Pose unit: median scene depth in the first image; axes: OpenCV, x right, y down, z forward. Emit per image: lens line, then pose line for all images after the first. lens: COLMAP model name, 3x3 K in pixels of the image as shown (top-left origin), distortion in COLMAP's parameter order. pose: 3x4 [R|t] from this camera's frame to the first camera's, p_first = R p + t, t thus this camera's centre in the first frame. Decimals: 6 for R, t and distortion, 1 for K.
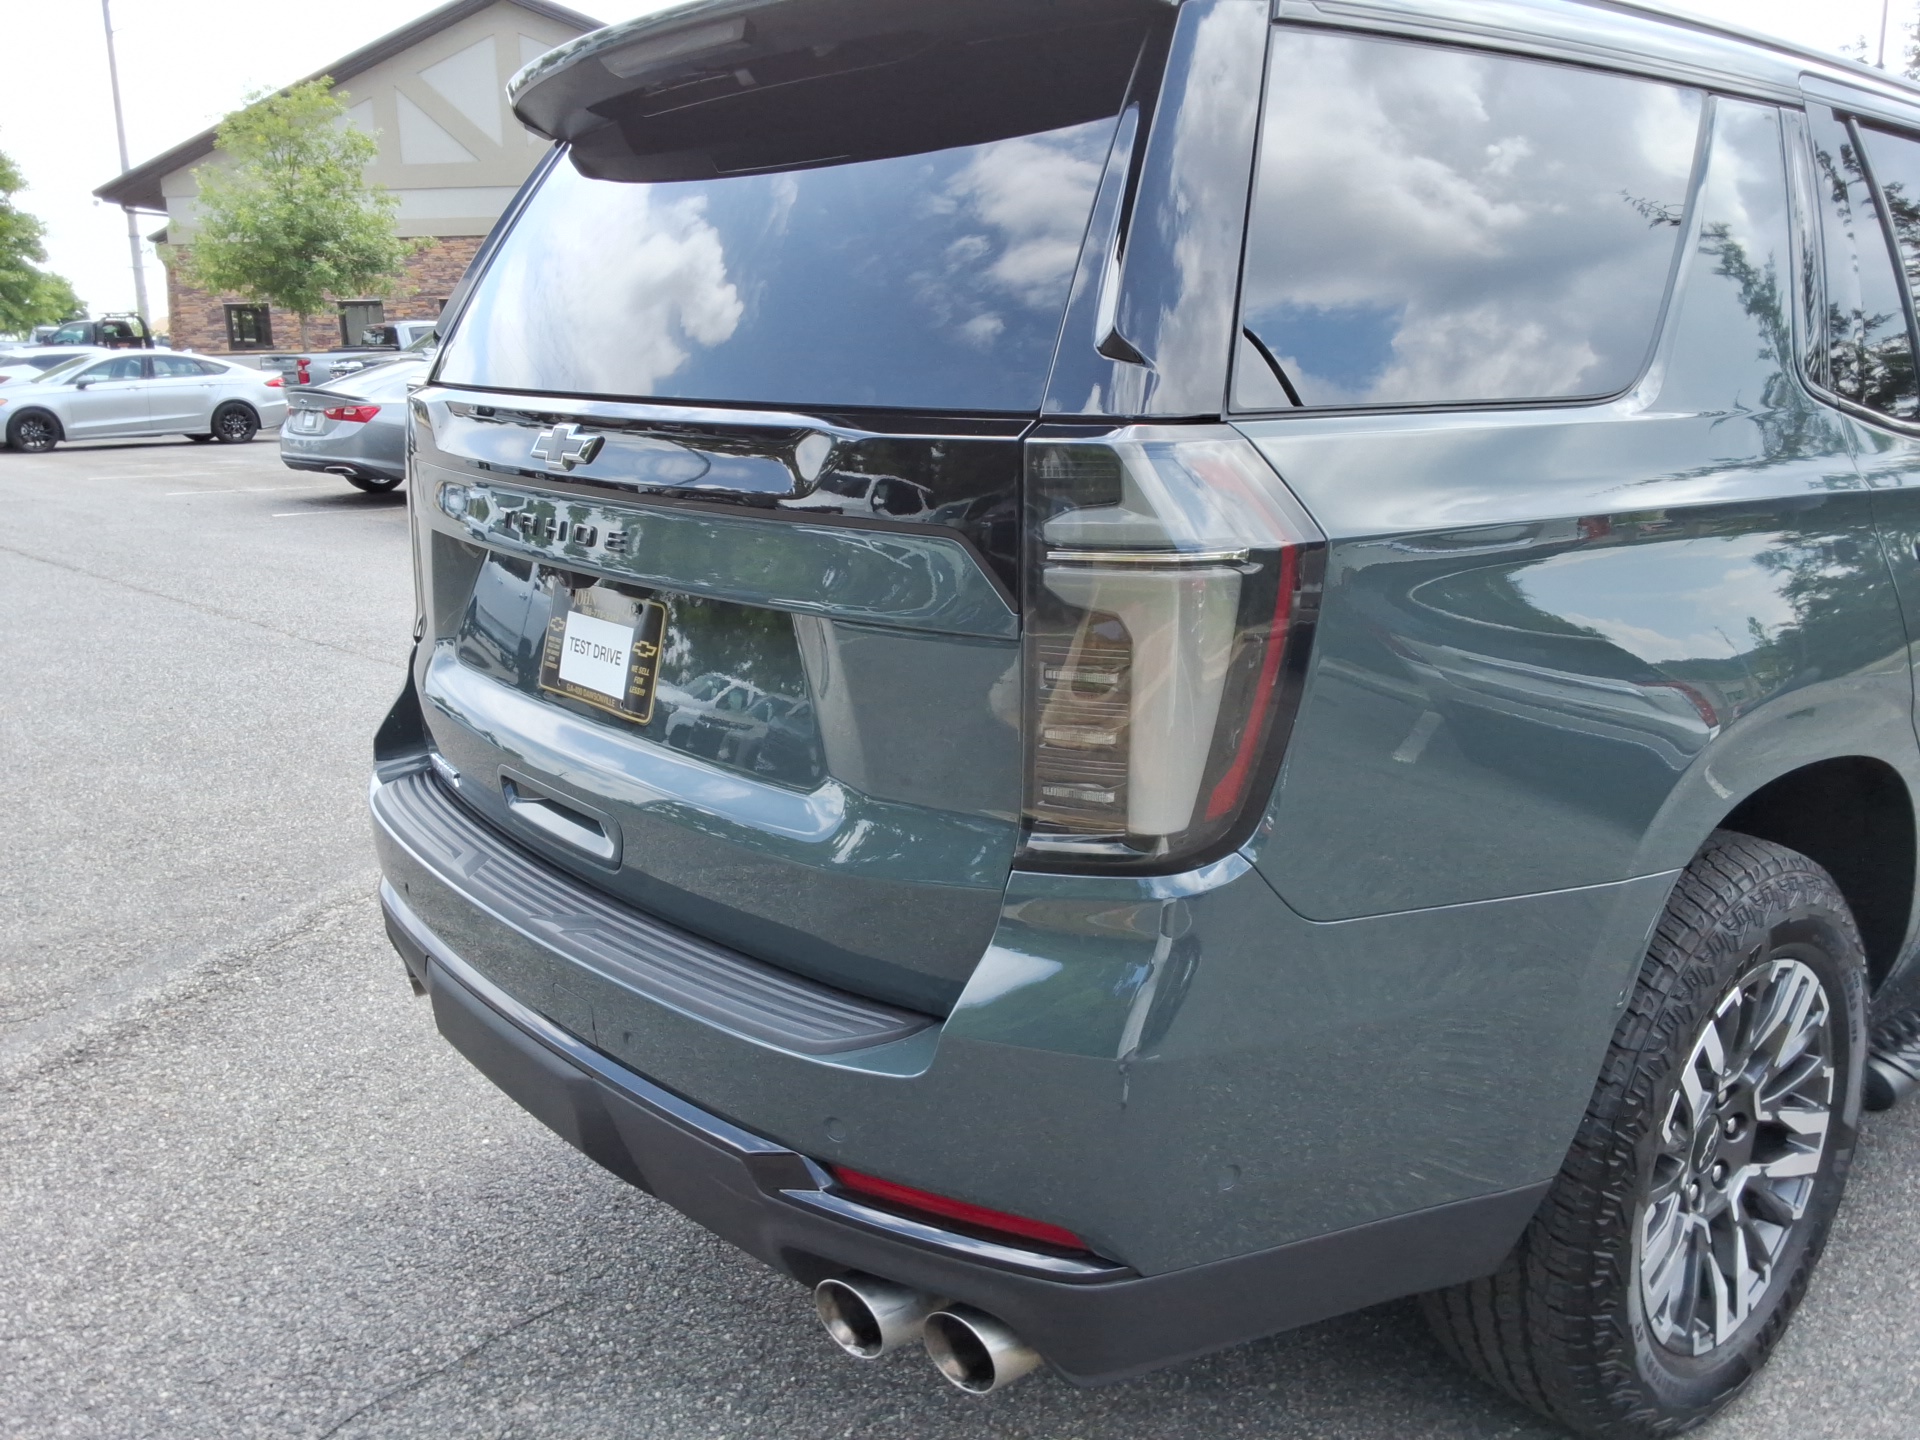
lens RADIAL K [[1555.2, 0, 972.8], [0, 1555.2, 688.2], [0, 0, 1]] dist [0.105526, -0.165997]
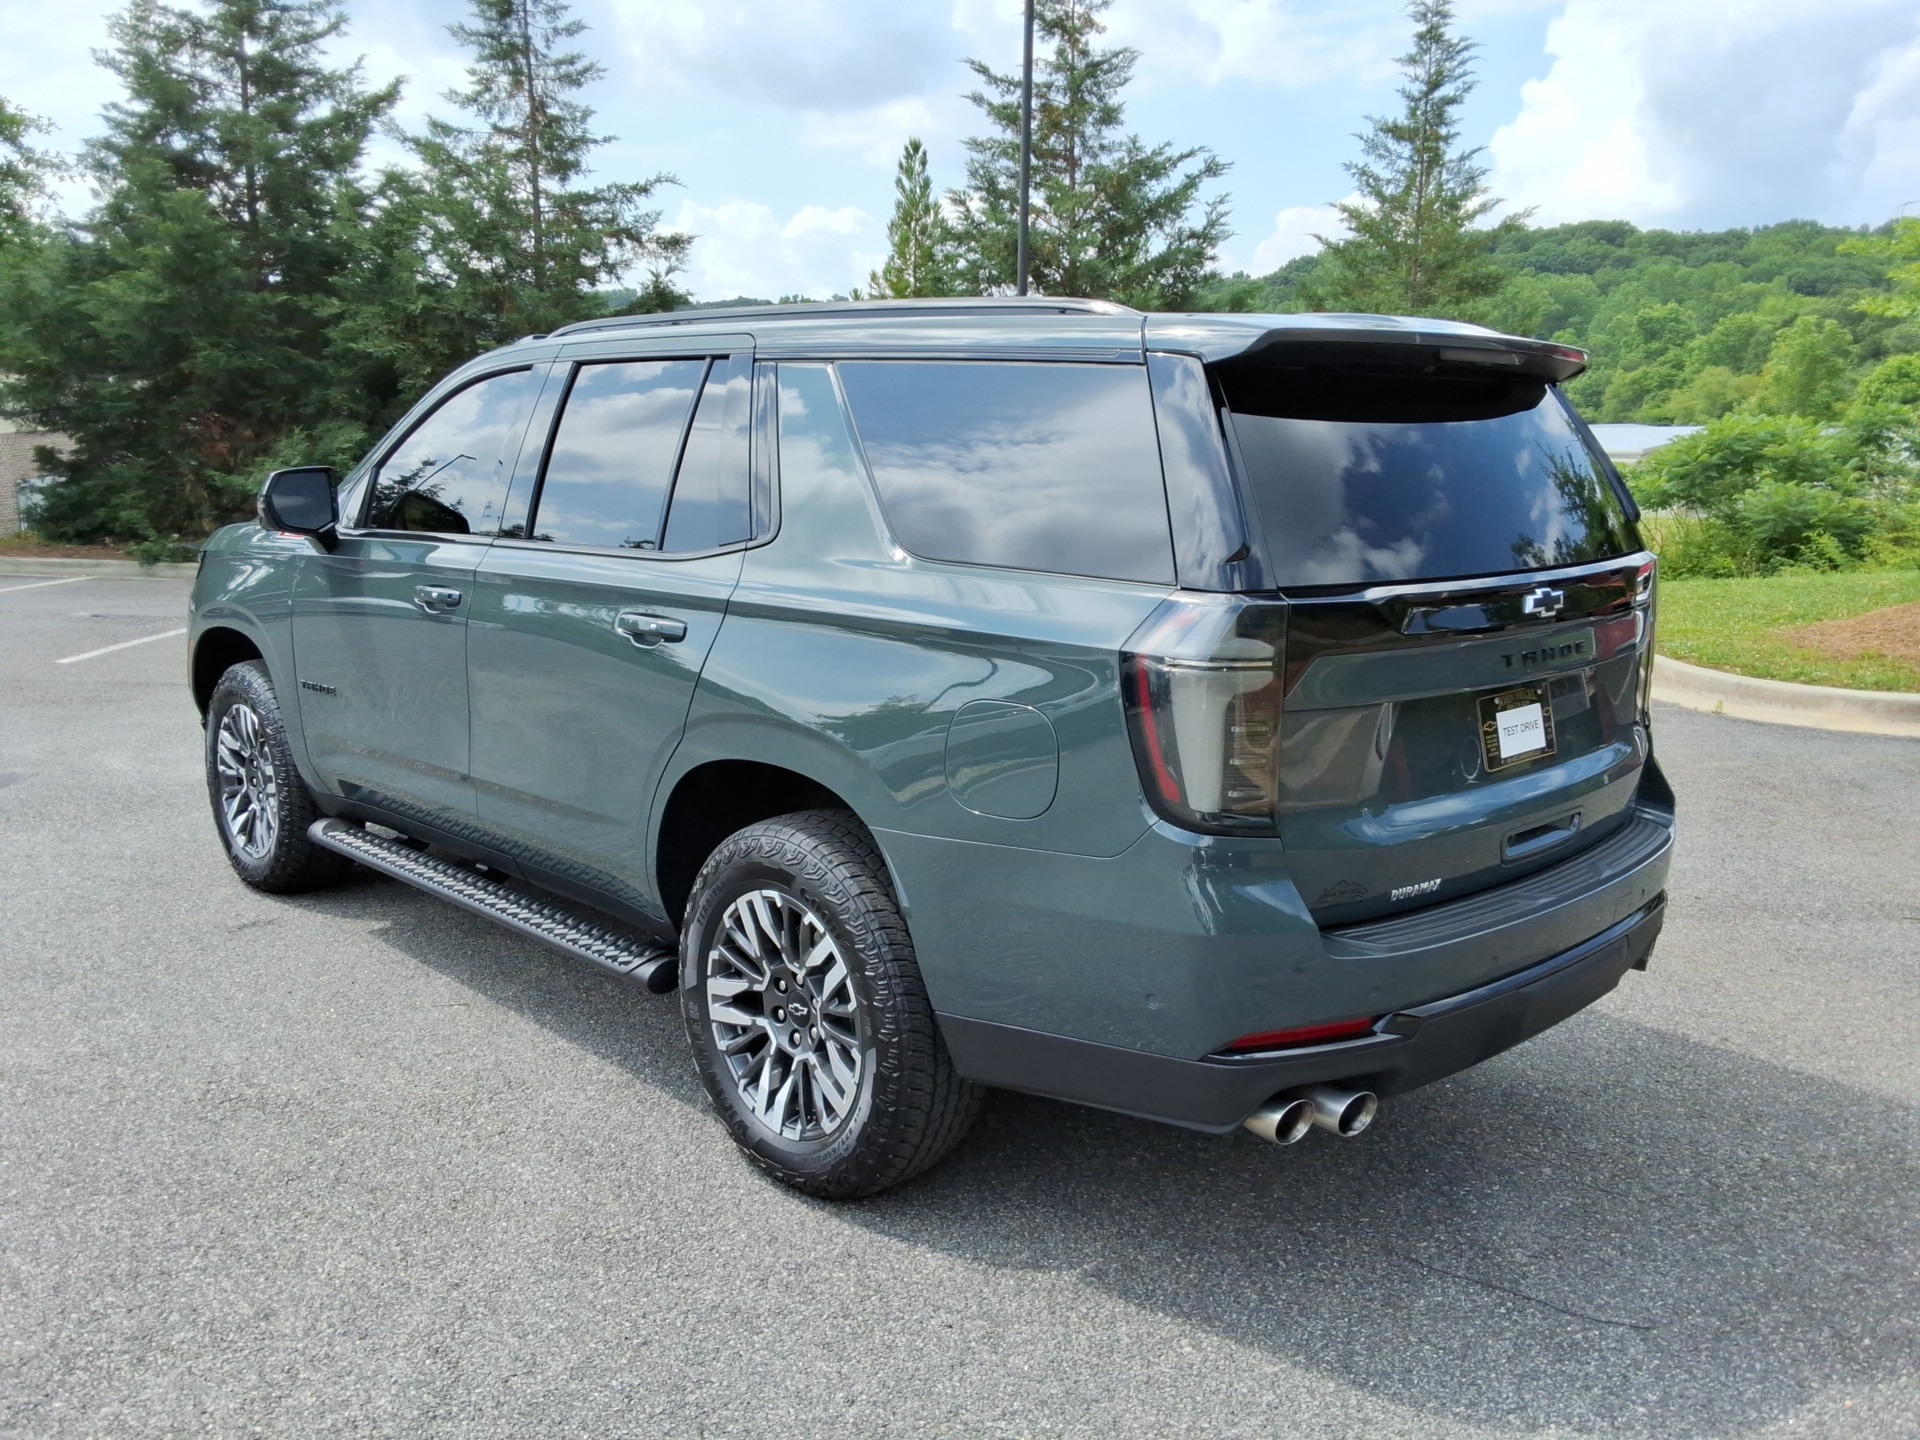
lens RADIAL K [[1561.6, 0, 974.5], [0, 1561.6, 692.4], [0, 0, 1]] dist [0.109623, -0.170030]
pose [[-0.087019, -0.179681, 0.979869, -1.604910], [0.190061, 0.962539, 0.193382, -0.433014], [-0.977908, 0.203063, -0.049609, 1.480105]]
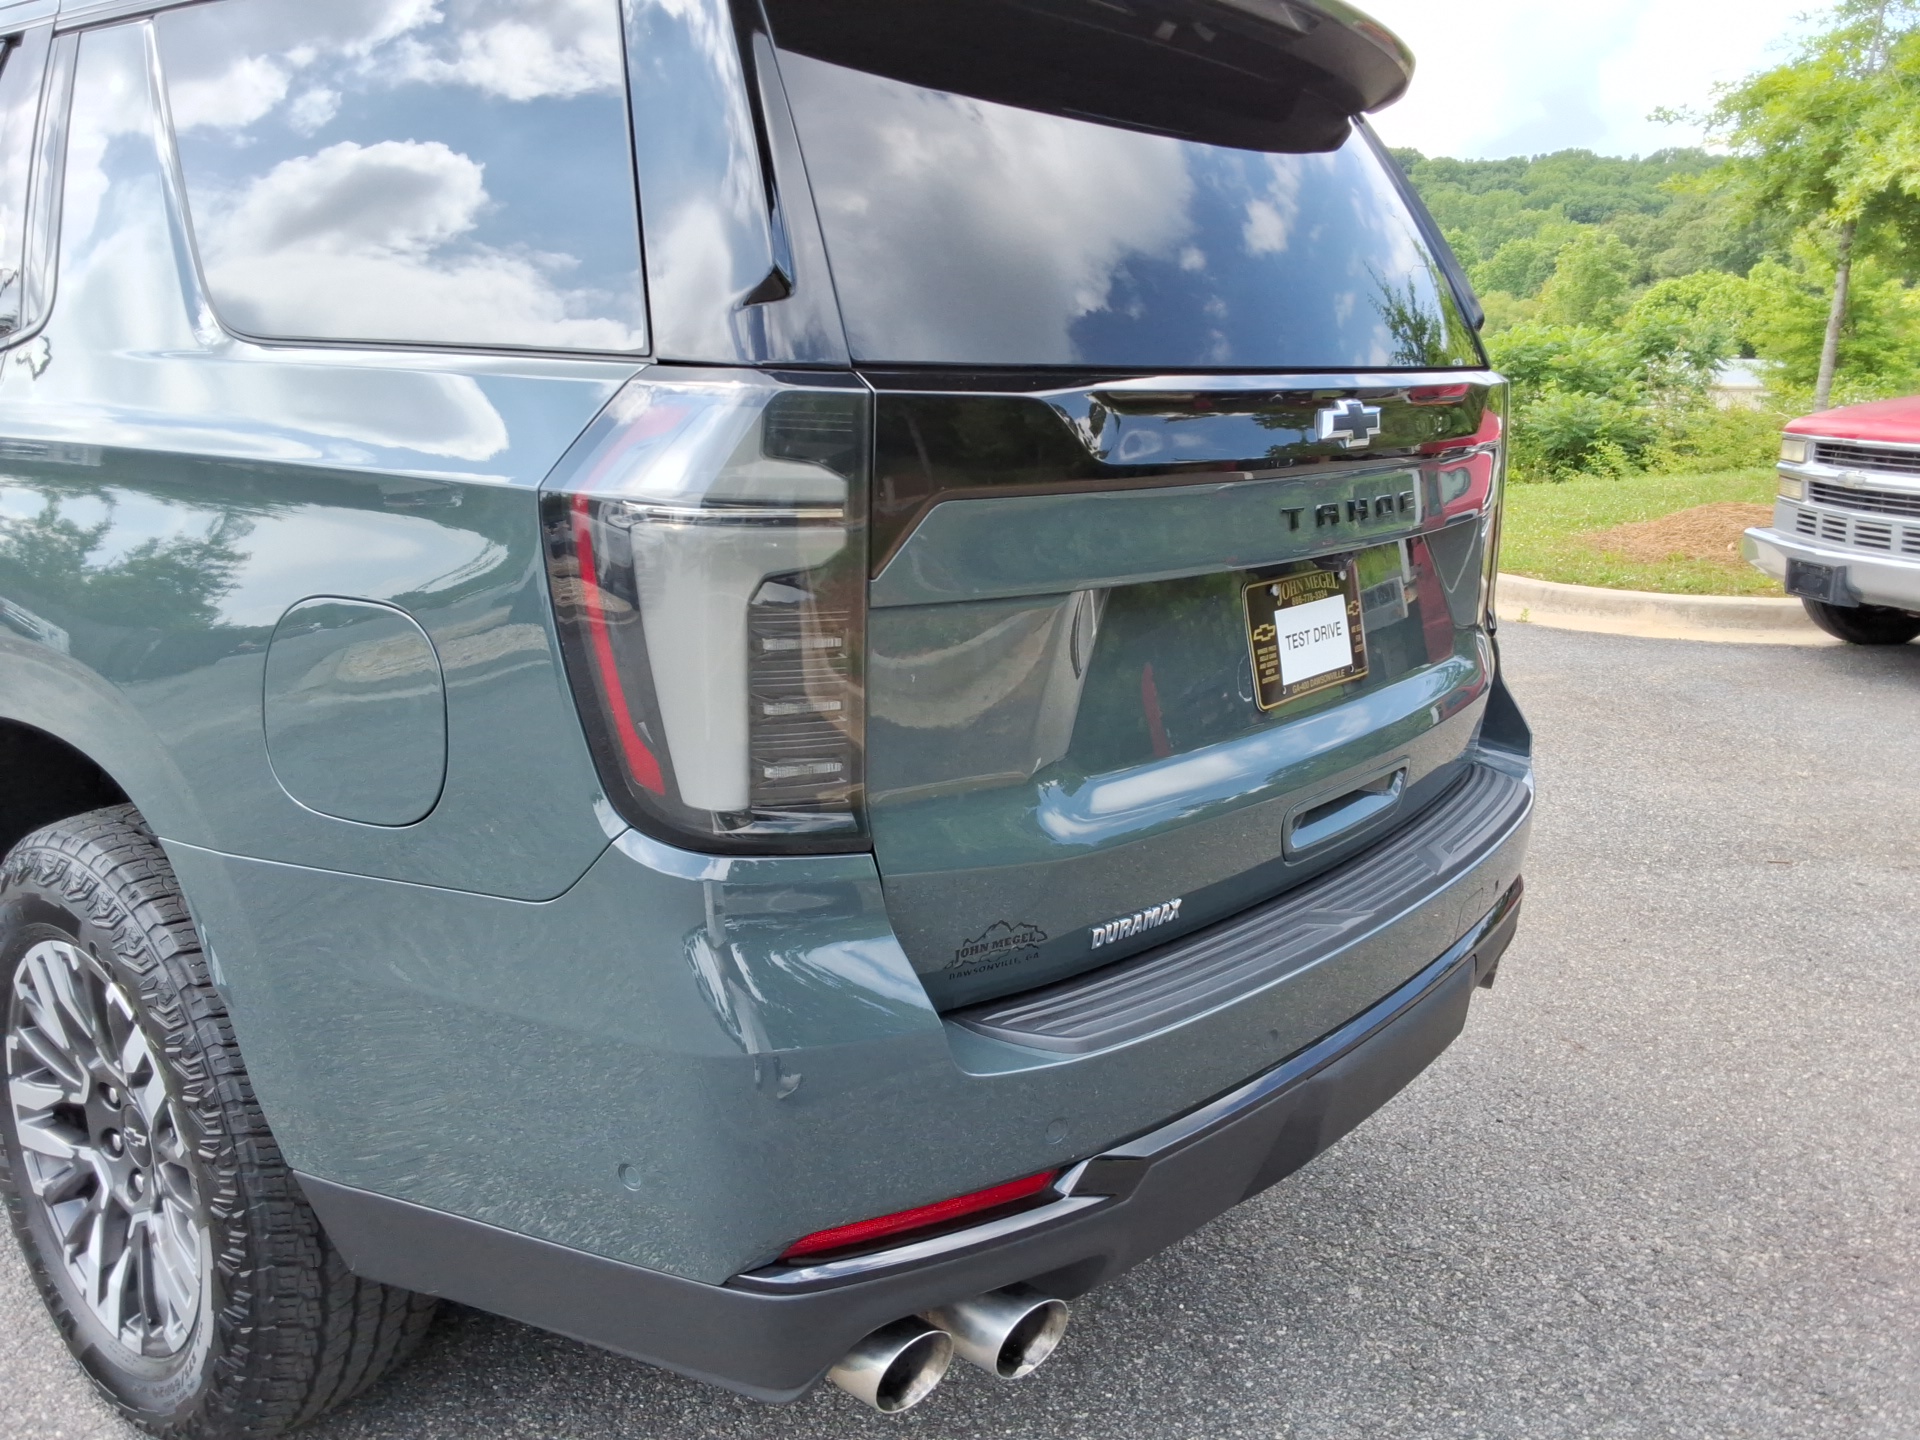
lens RADIAL K [[1547.1, 0, 970.4], [0, 1547.1, 697.6], [0, 0, 1]] dist [0.121899, -0.179391]
pose [[-0.201819, -0.226043, 0.952982, -1.033471], [0.183119, 0.947137, 0.263437, -0.257148], [-0.962152, 0.227675, -0.149758, 1.247630]]
